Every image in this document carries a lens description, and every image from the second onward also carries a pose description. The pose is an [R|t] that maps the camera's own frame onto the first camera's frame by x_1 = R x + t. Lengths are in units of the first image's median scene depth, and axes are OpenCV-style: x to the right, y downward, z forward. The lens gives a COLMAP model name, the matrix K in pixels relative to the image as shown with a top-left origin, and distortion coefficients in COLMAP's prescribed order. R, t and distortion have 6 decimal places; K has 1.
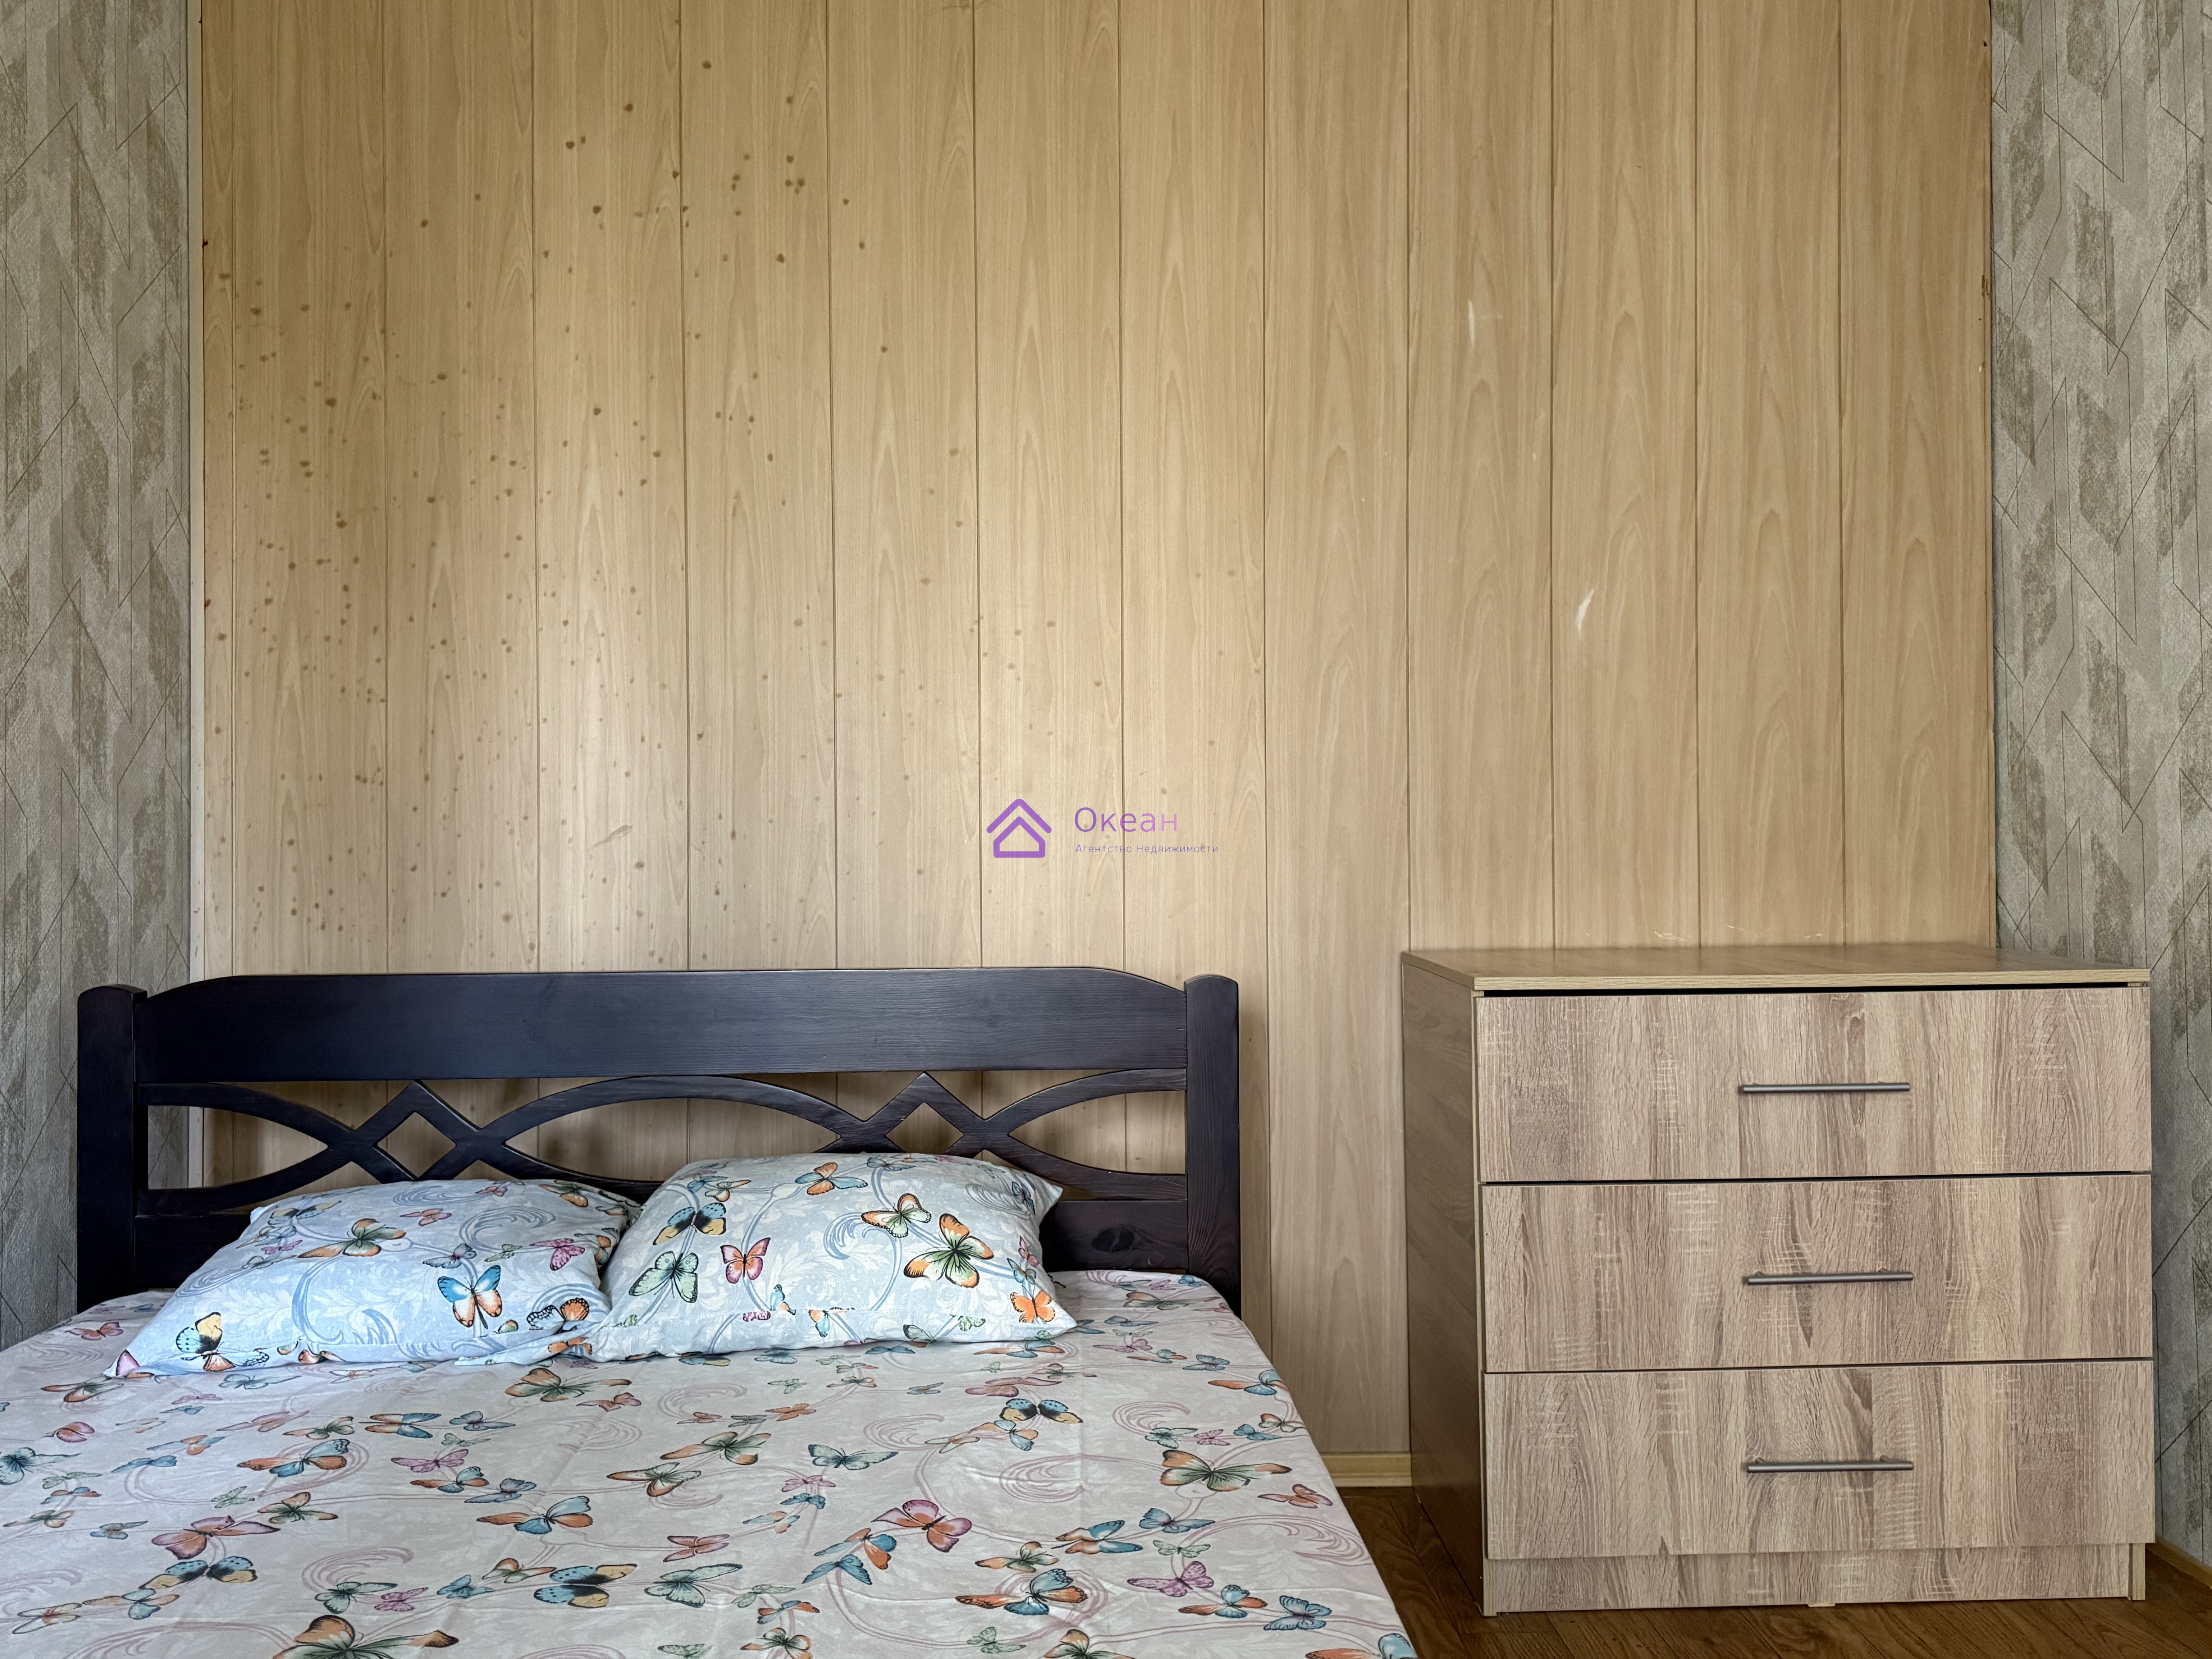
lens RADIAL K [[1841.6, 0, 1106.0], [0, 1841.6, 829.5], [0, 0, 1]] dist [0.047389, -0.136749]
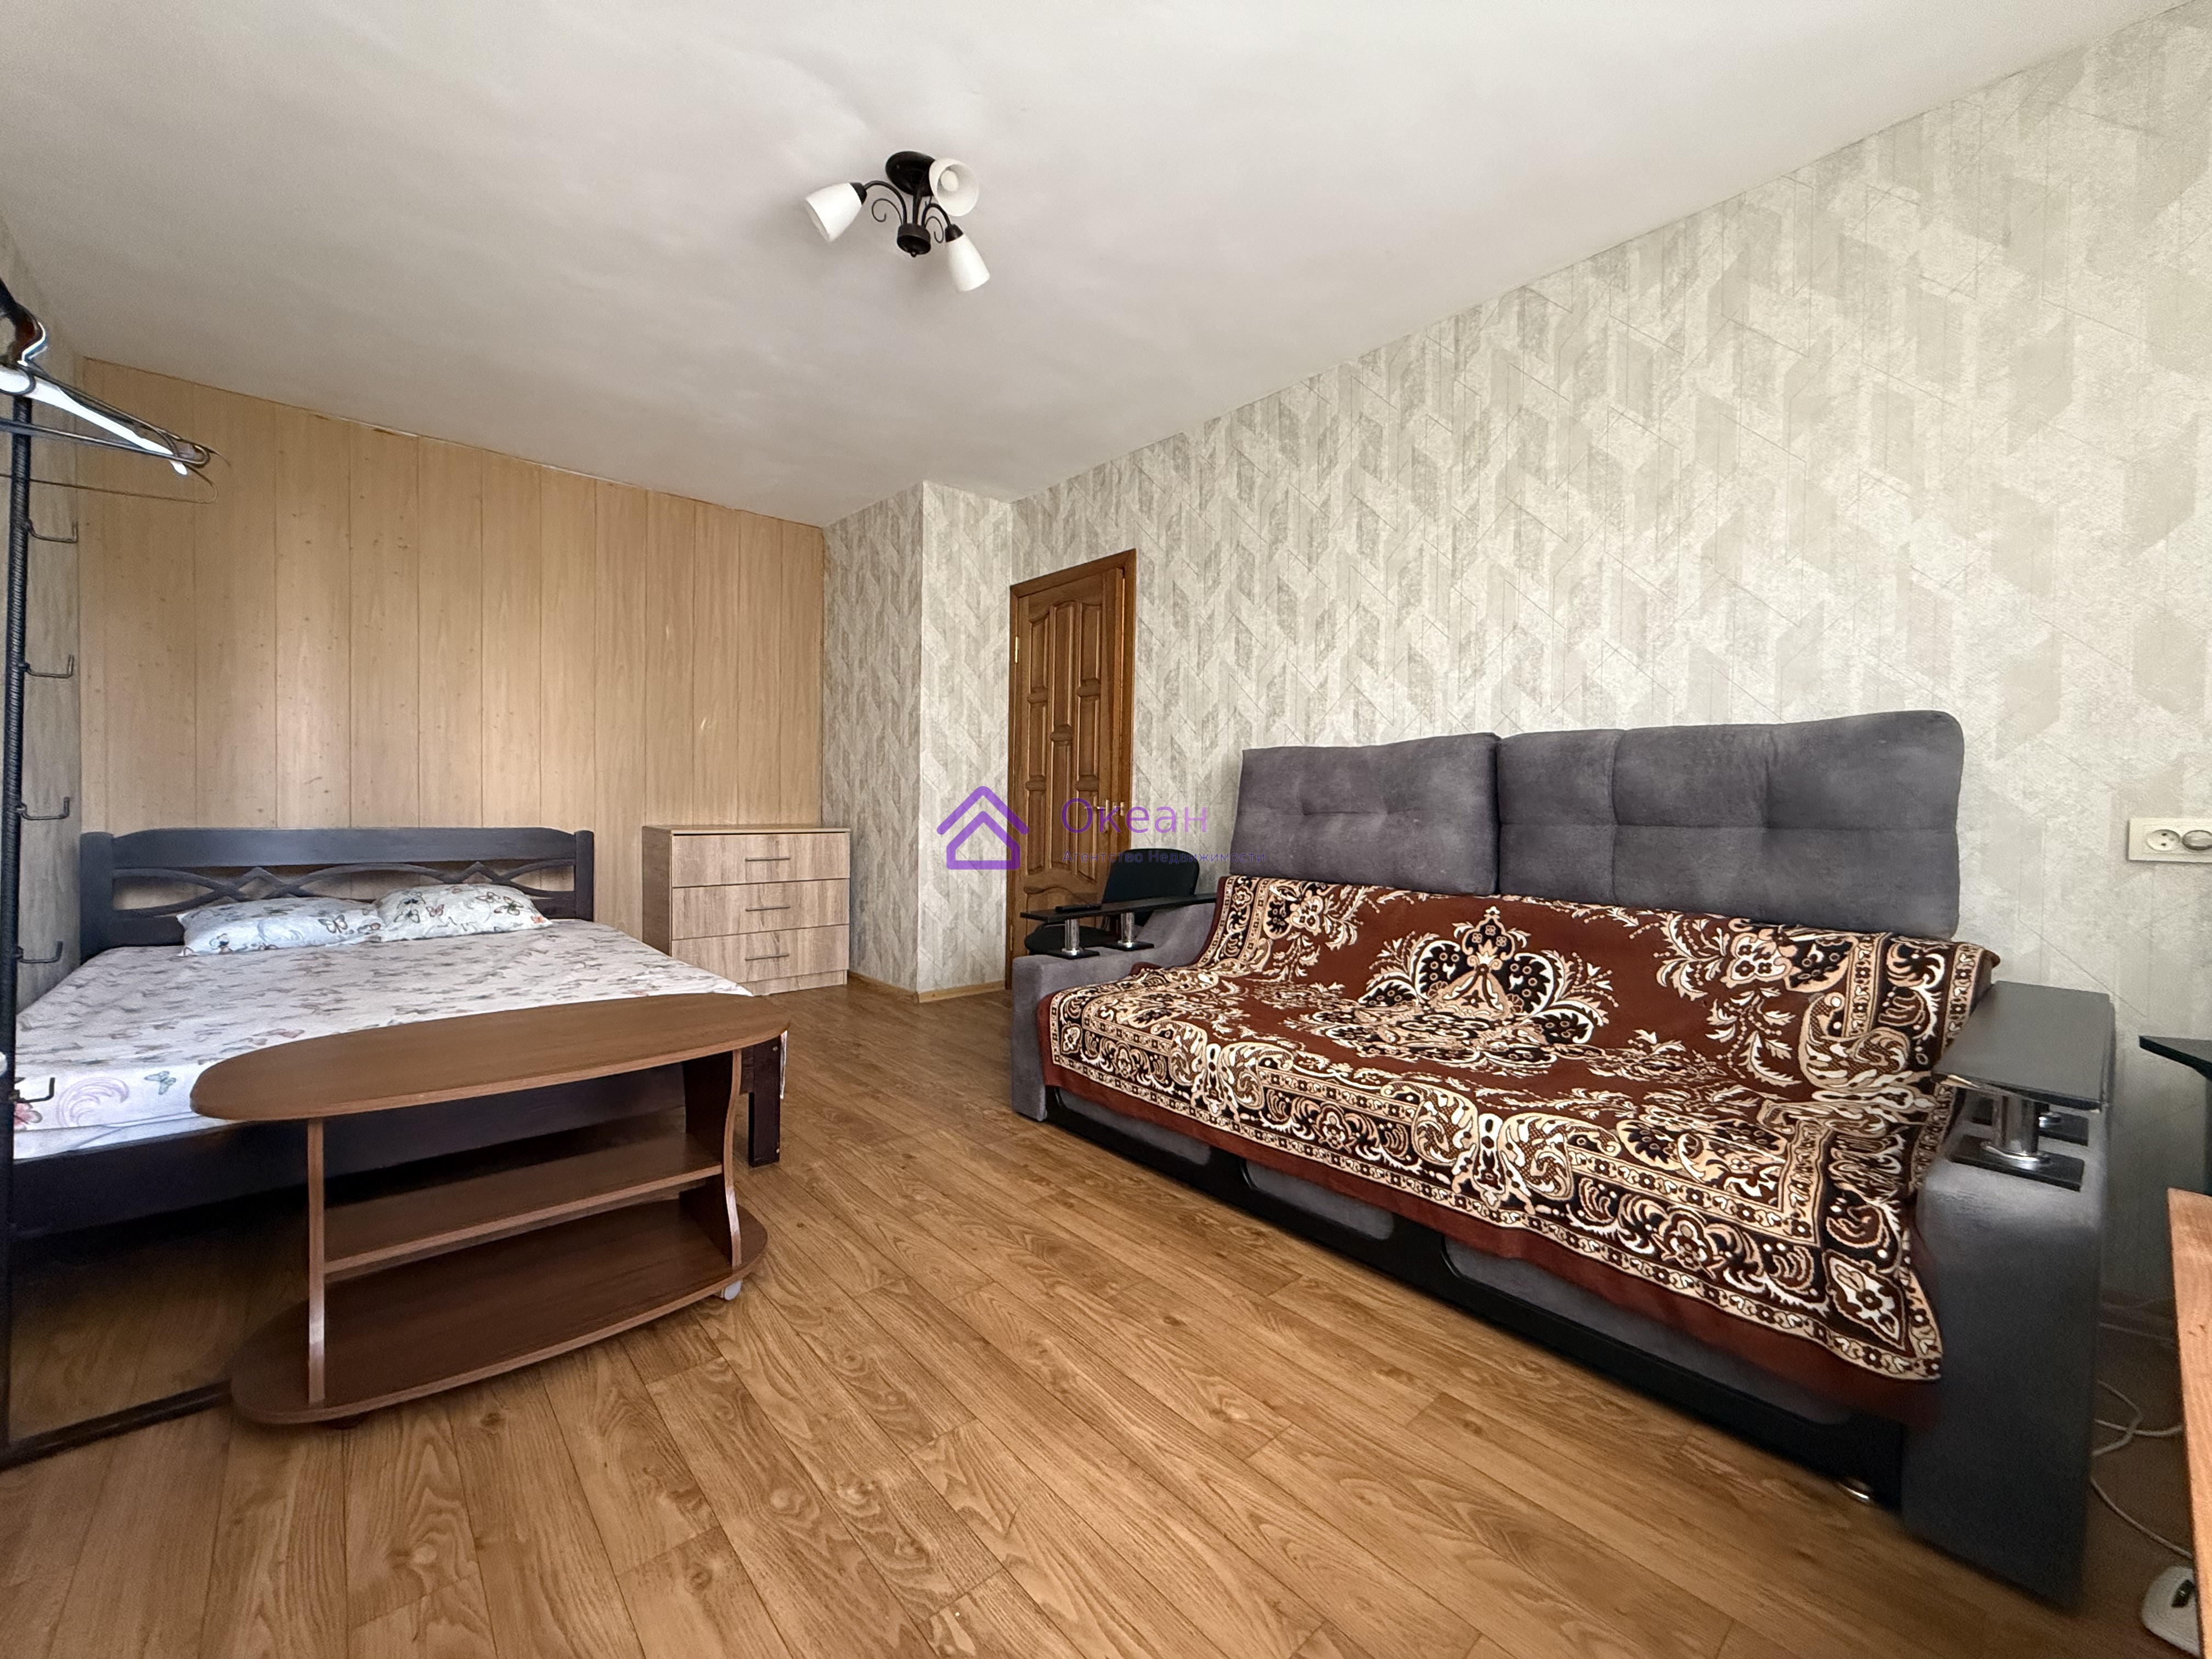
lens RADIAL K [[880.6, 0, 1101.4], [0, 880.6, 830.2], [0, 0, 1]] dist [0.000206, 0.000133]
pose [[0.773307, 0.002396, 0.634027, -0.200289], [-0.030013, 0.999010, 0.032831, -0.001120], [-0.633321, -0.044417, 0.772613, -0.720681]]
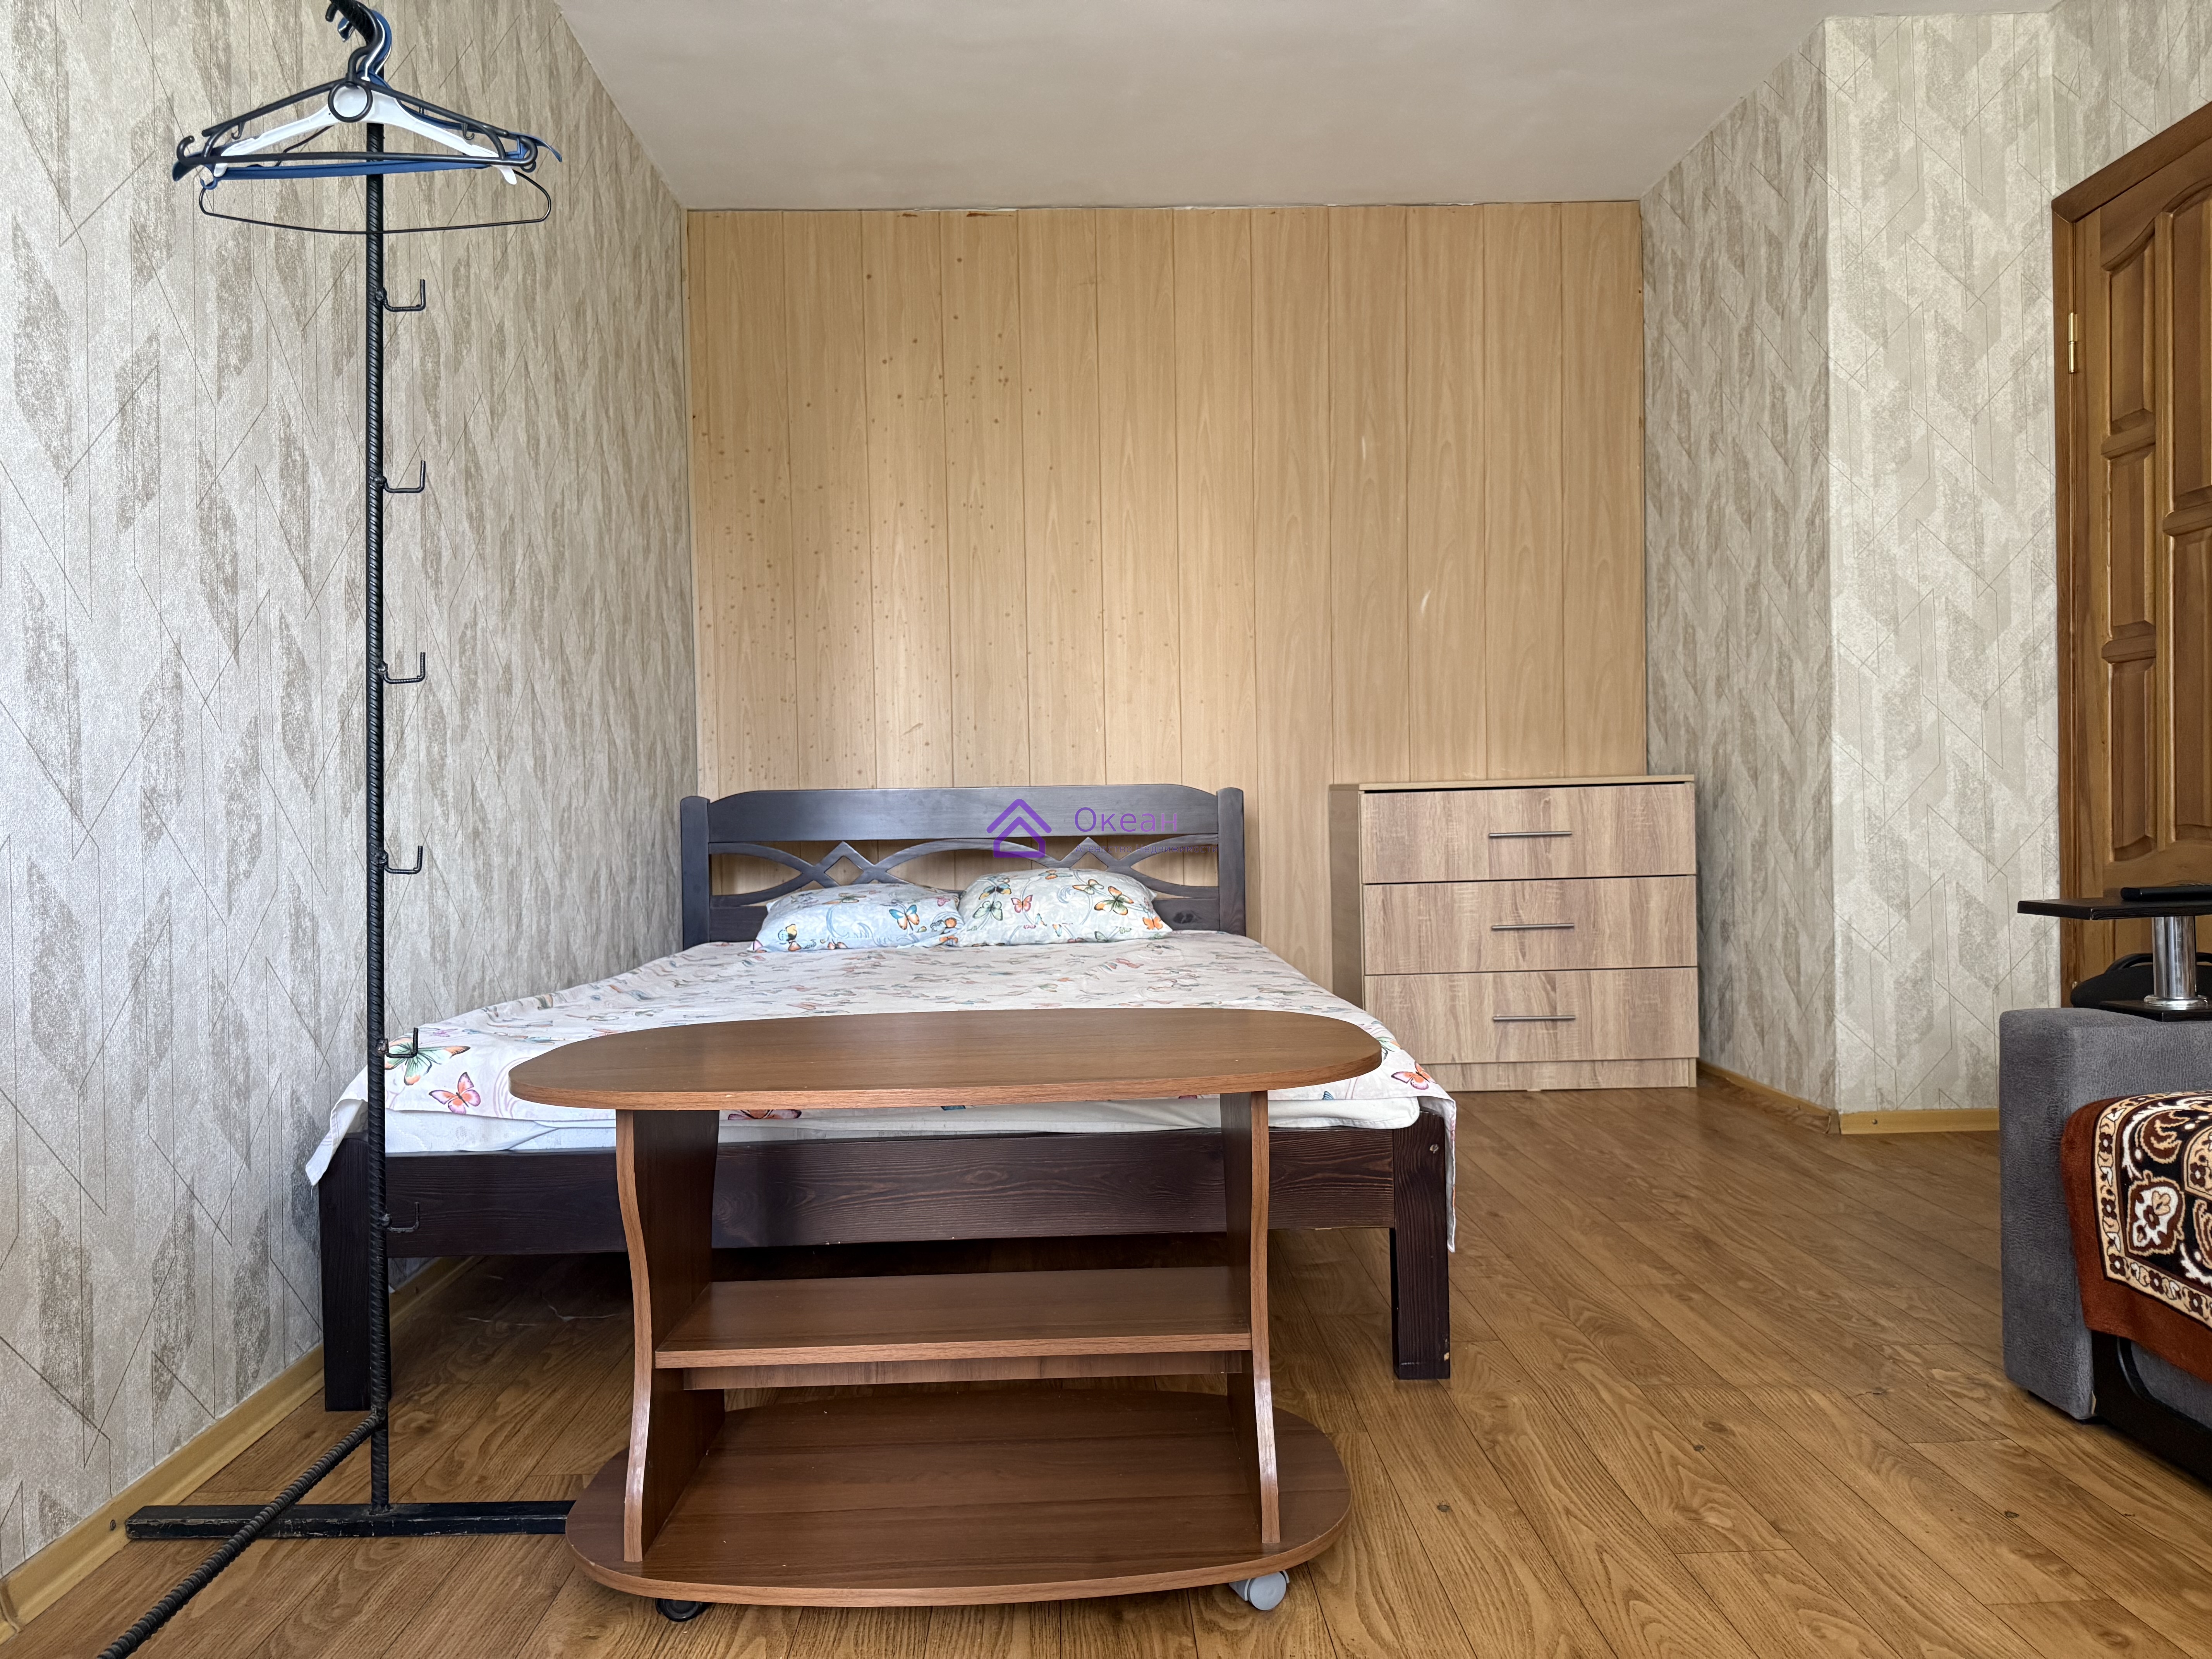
lens RADIAL K [[1564.4, 0, 1100.6], [0, 1564.4, 836.2], [0, 0, 1]] dist [0.055505, -0.067820]
pose [[0.999818, -0.012768, -0.014180, -0.053832], [0.013198, 0.999441, 0.030719, 0.069648], [0.013780, -0.030901, 0.999427, -0.635310]]
